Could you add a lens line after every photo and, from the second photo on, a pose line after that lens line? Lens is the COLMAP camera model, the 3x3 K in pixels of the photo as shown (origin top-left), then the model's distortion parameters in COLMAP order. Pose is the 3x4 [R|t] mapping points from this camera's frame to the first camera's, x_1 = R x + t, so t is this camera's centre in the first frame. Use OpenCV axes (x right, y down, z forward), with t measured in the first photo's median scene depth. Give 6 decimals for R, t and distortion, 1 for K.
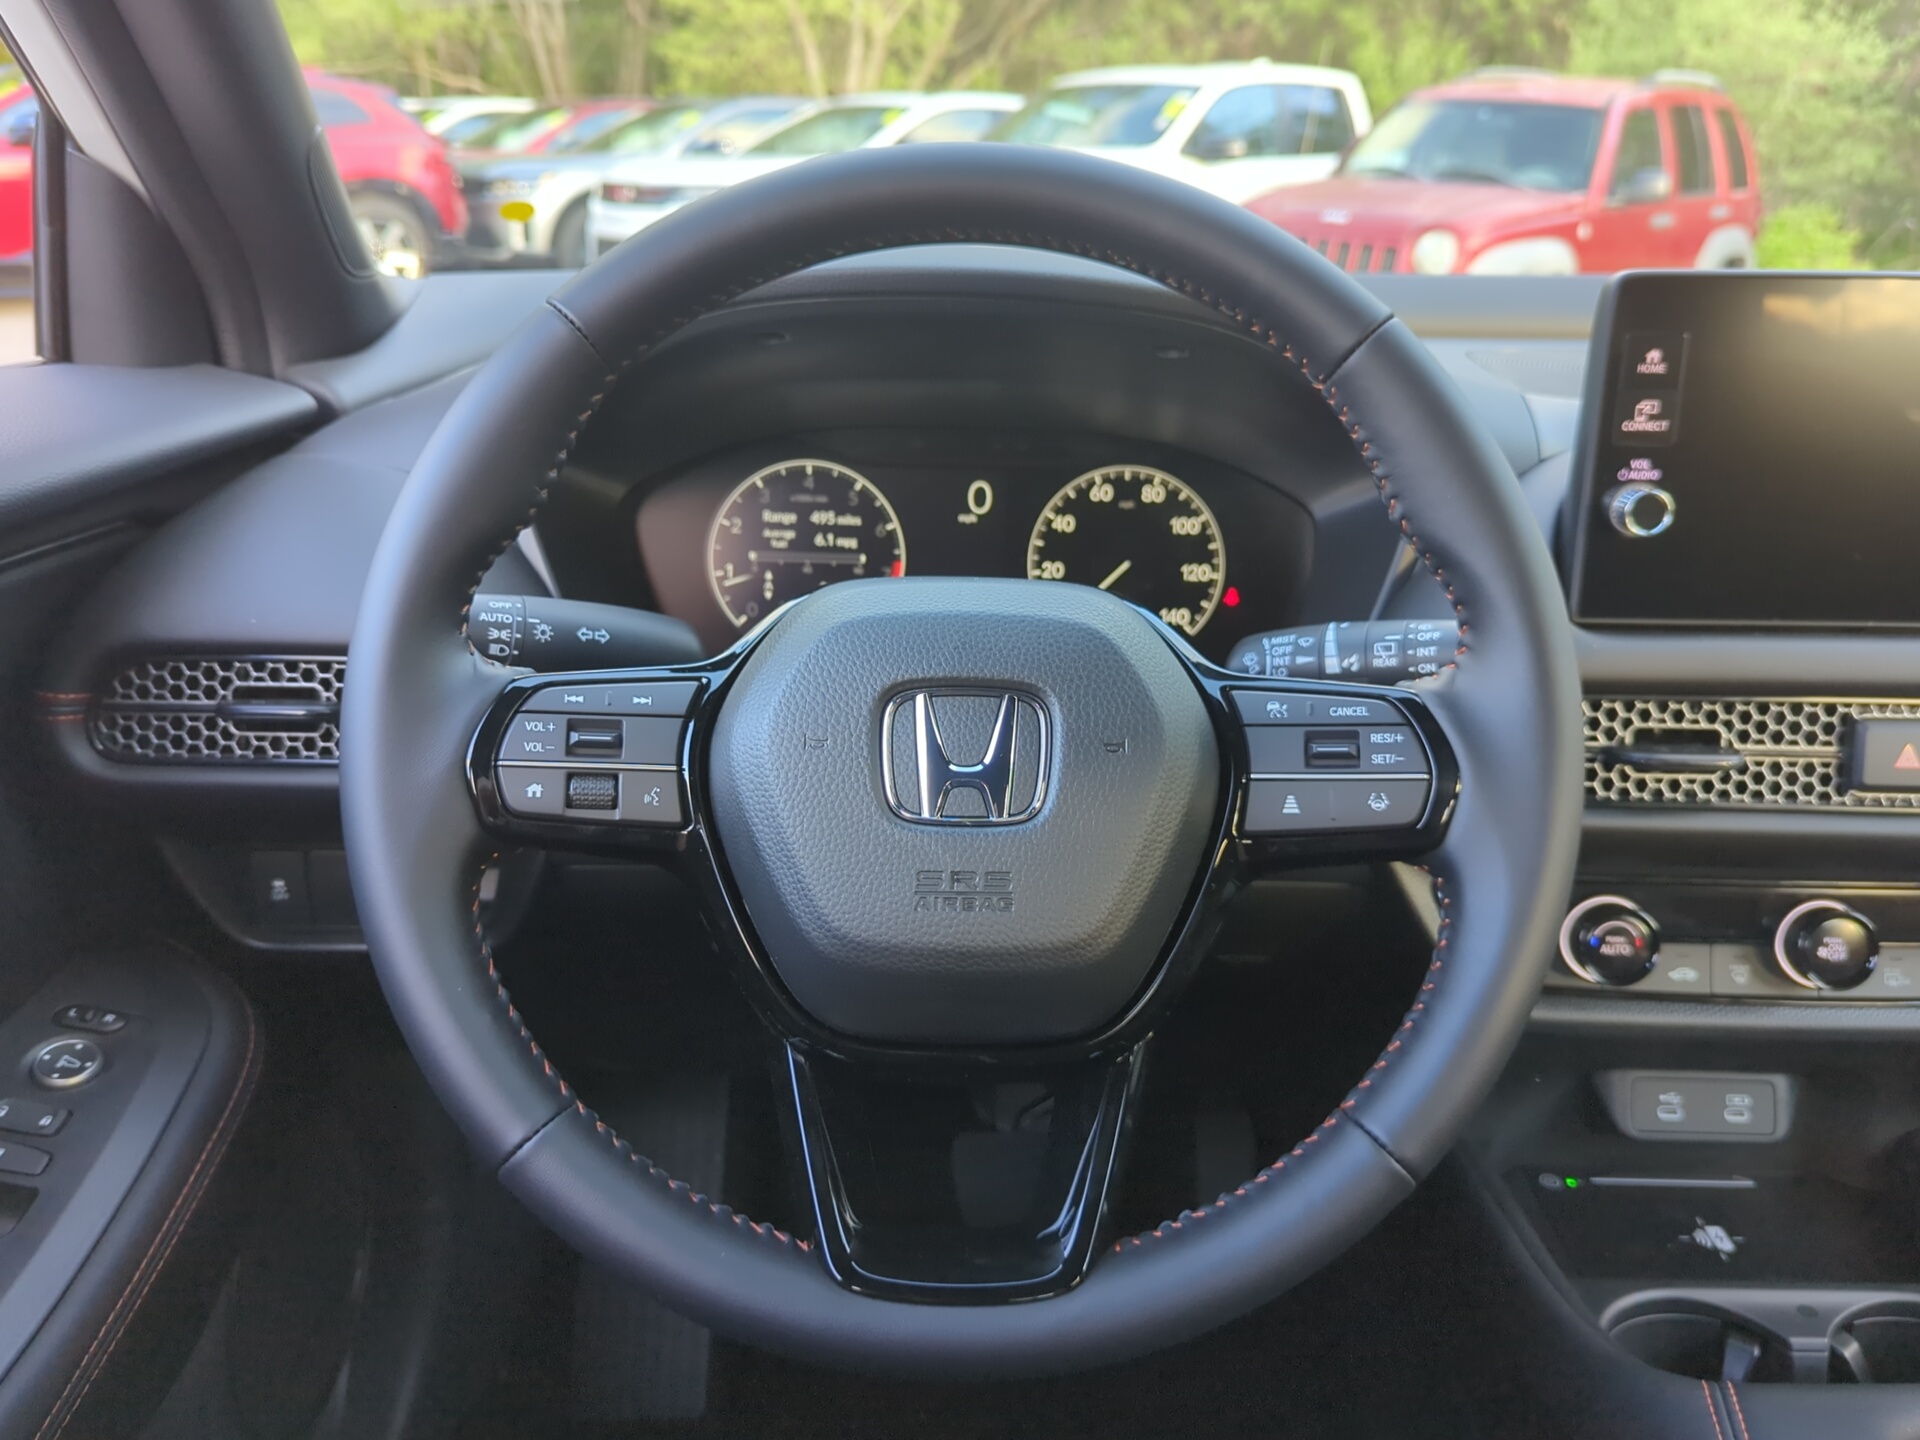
lens RADIAL K [[1547.2, 0, 973.1], [0, 1547.2, 724.0], [0, 0, 1]] dist [0.067537, -0.069725]
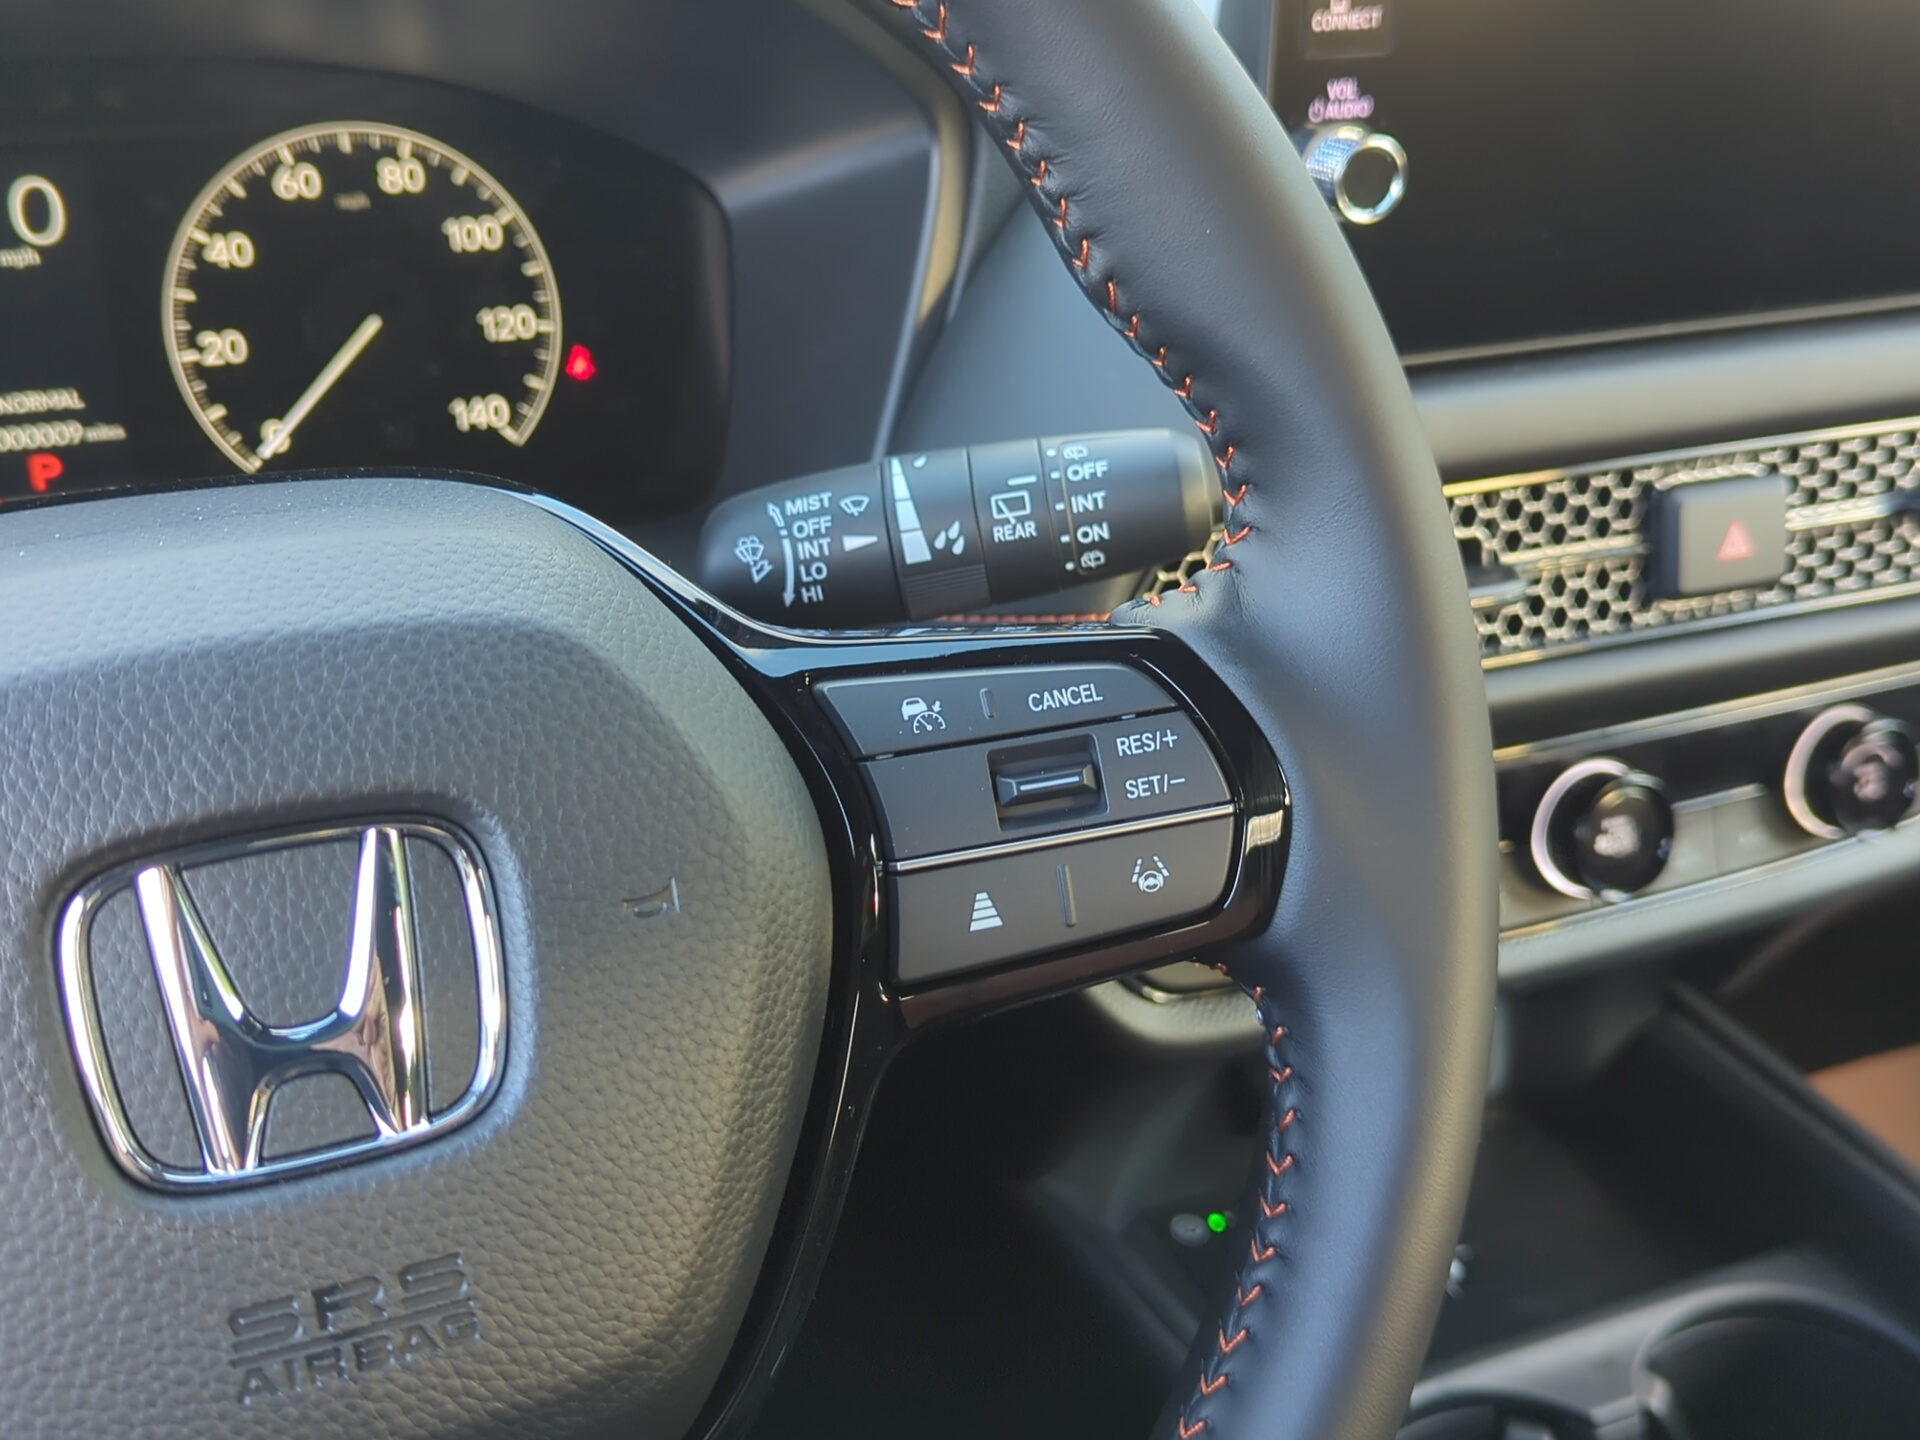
lens RADIAL K [[2283.3, 0, 942.2], [0, 2283.3, 698.9], [0, 0, 1]] dist [0.045306, 0.000000]
pose [[0.908445, -0.171408, 0.381243, -0.047955], [0.120287, 0.980676, 0.154290, -0.092766], [-0.400322, -0.094306, 0.911509, 0.281489]]
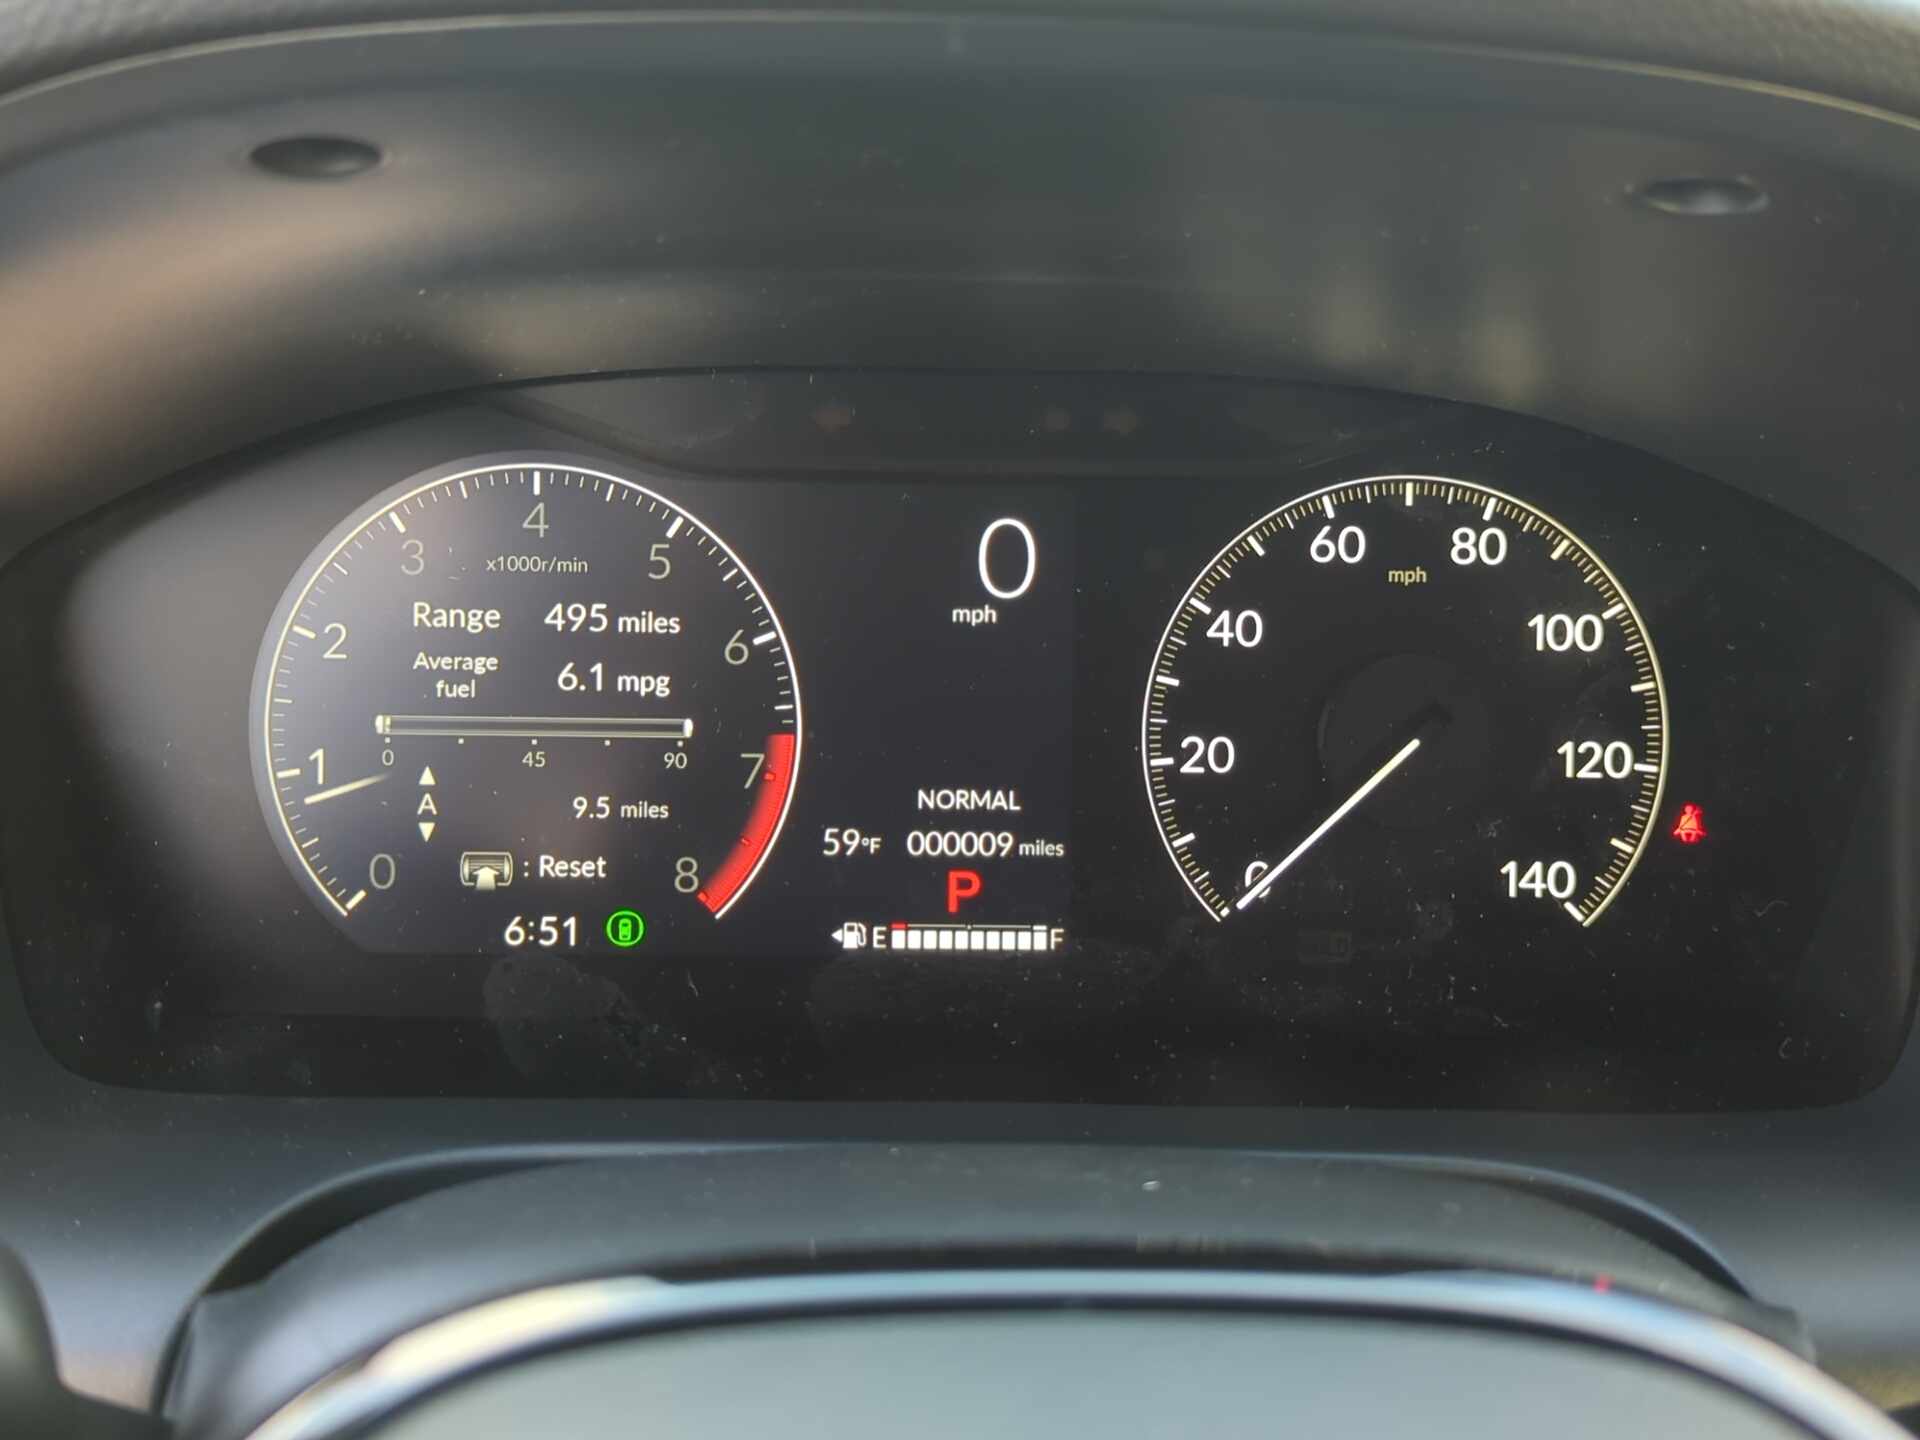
lens RADIAL K [[1547.2, 0, 950.3], [0, 1547.2, 721.0], [0, 0, 1]] dist [0.067537, -0.069725]
pose [[0.999209, -0.009618, 0.038596, -0.029439], [0.009116, 0.999872, 0.013141, -0.139623], [-0.038717, -0.012779, 0.999168, 0.783976]]
